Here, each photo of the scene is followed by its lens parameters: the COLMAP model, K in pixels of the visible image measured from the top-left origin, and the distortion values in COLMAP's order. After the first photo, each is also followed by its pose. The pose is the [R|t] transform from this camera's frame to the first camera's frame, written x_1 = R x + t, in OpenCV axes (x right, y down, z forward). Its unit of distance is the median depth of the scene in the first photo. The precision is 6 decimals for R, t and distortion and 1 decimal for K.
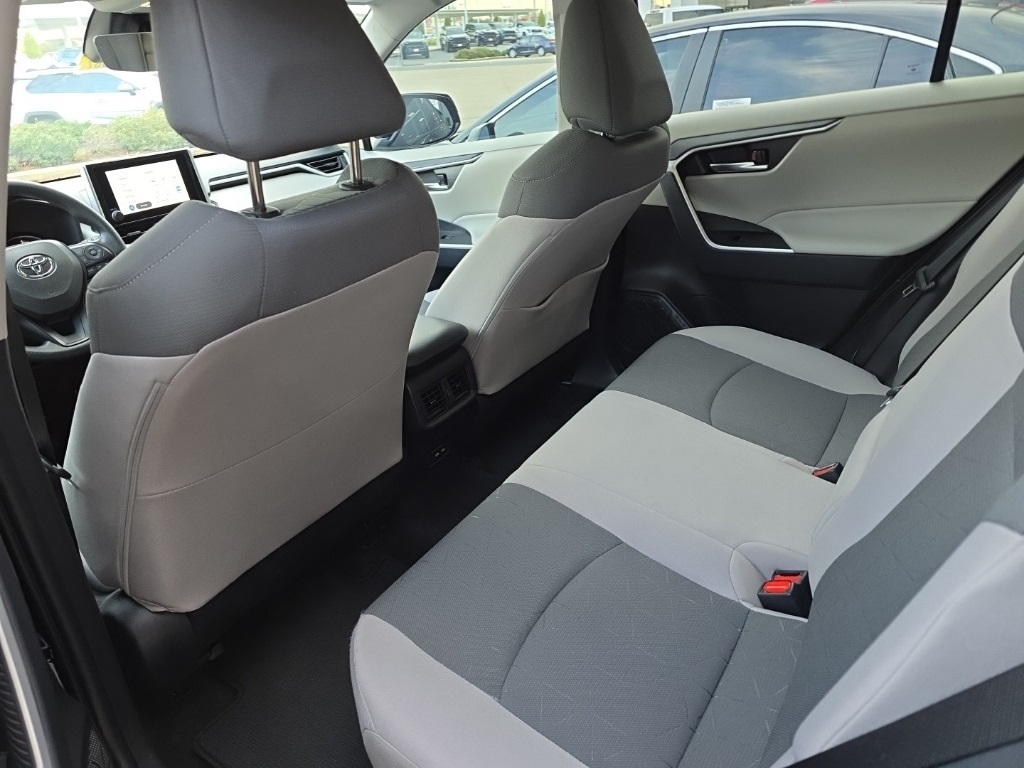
lens RADIAL K [[672.4, 0, 490.9], [0, 672.4, 387.0], [0, 0, 1]] dist [0.032231, -0.010795]
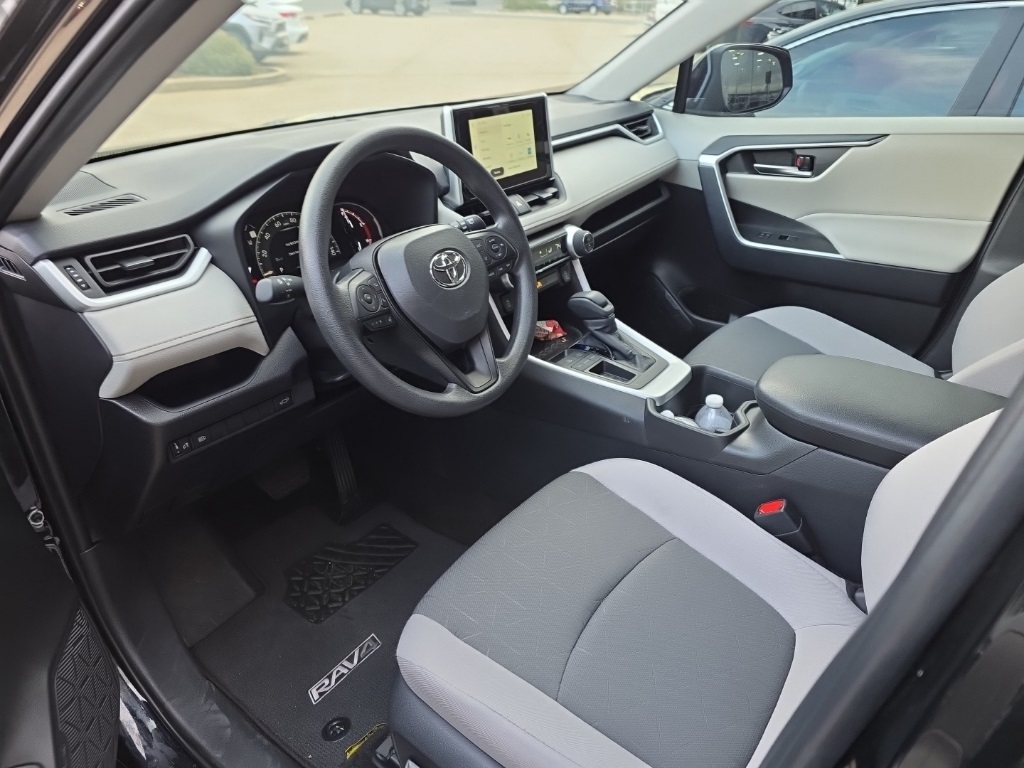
lens RADIAL K [[672.4, 0, 489.3], [0, 672.4, 363.4], [0, 0, 1]] dist [0.032231, -0.010795]
pose [[0.994987, 0.099934, 0.003817, -0.452370], [-0.100002, 0.994589, 0.028151, -0.079751], [-0.000983, -0.028392, 0.999596, 0.265047]]
